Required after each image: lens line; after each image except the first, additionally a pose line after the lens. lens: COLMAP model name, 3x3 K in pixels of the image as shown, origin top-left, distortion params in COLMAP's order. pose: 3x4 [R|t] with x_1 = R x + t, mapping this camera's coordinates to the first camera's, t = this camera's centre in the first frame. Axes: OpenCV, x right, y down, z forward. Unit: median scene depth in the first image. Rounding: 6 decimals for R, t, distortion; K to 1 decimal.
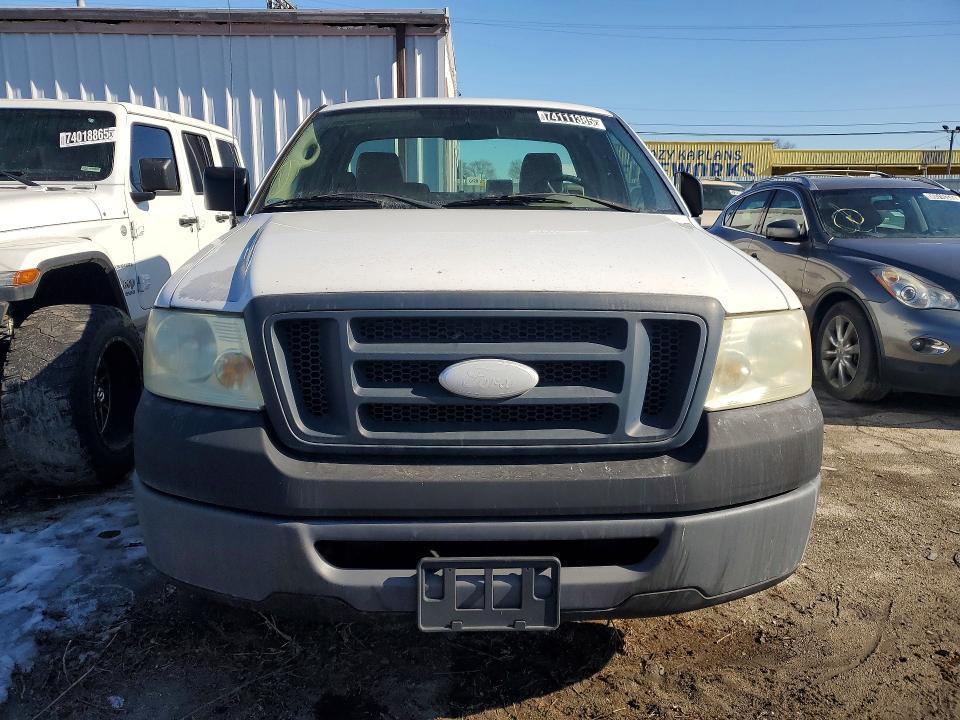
lens RADIAL K [[767.9, 0, 478.8], [0, 767.9, 360.5], [0, 0, 1]] dist [0.026987, -0.009916]
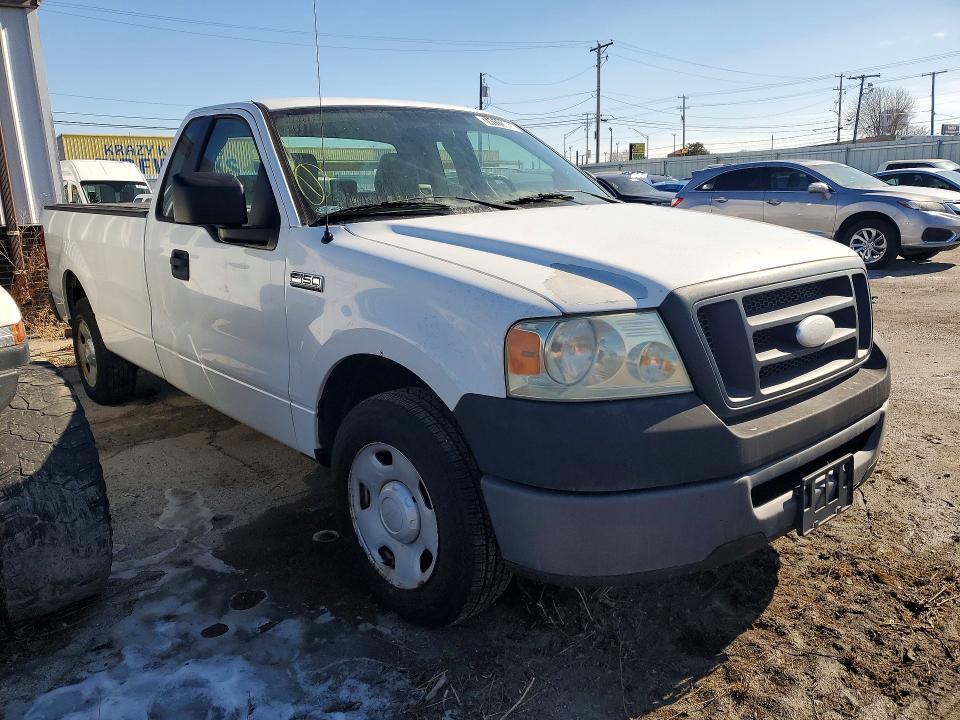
lens RADIAL K [[767.9, 0, 475.5], [0, 767.9, 364.1], [0, 0, 1]] dist [0.026987, -0.009916]
pose [[0.773160, -0.168503, 0.611417, -0.684616], [0.162410, 0.984517, 0.065954, -0.055206], [-0.613063, 0.048307, 0.788555, 0.179043]]
